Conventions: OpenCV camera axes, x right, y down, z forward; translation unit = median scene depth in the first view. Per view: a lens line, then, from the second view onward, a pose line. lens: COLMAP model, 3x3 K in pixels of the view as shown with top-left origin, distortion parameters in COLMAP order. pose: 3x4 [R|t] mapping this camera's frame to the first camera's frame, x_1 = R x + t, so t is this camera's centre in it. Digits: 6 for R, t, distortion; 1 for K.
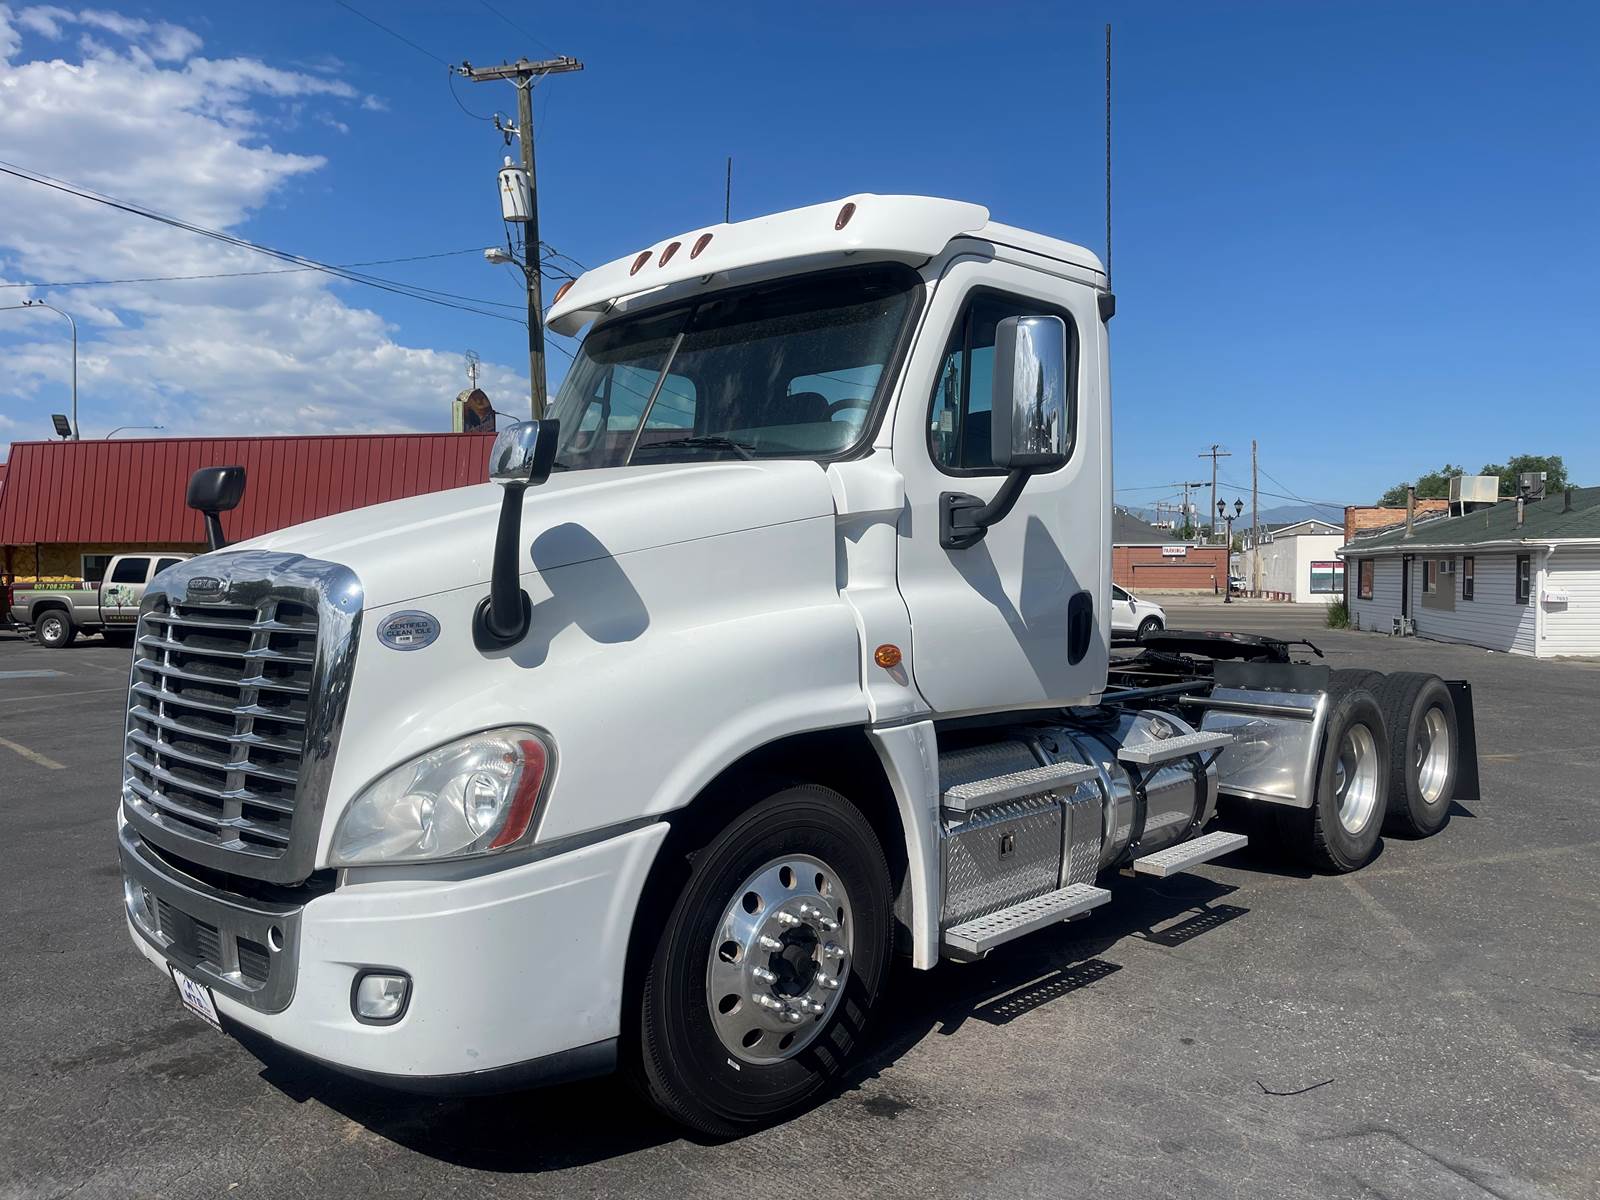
lens RADIAL K [[1261.5, 0, 810.9], [0, 1261.5, 623.1], [0, 0, 1]] dist [-0.020132, -0.003421]
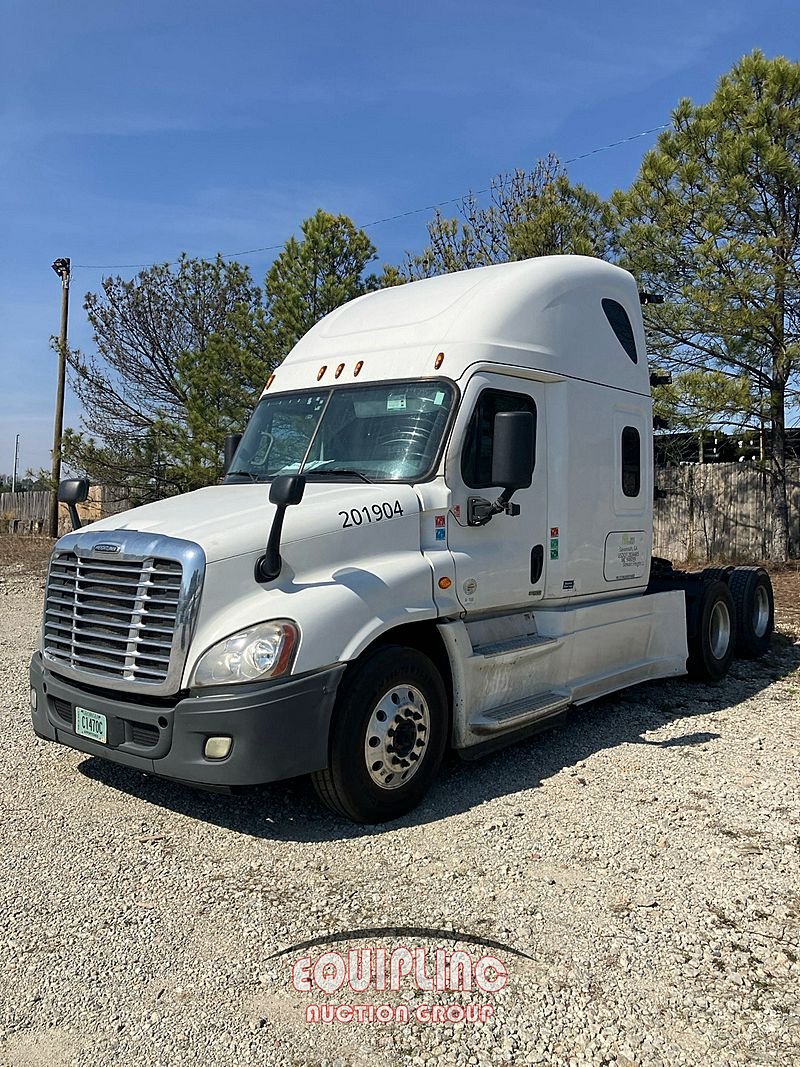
lens RADIAL K [[954.3, 0, 400.0], [0, 954.3, 533.5], [0, 0, 1]] dist [0.006900, 0.001000]
pose [[0.997100, 0.001565, 0.076083, -0.138629], [-0.001097, 0.999980, -0.006198, -0.046306], [-0.076091, 0.006096, 0.997082, -0.549034]]
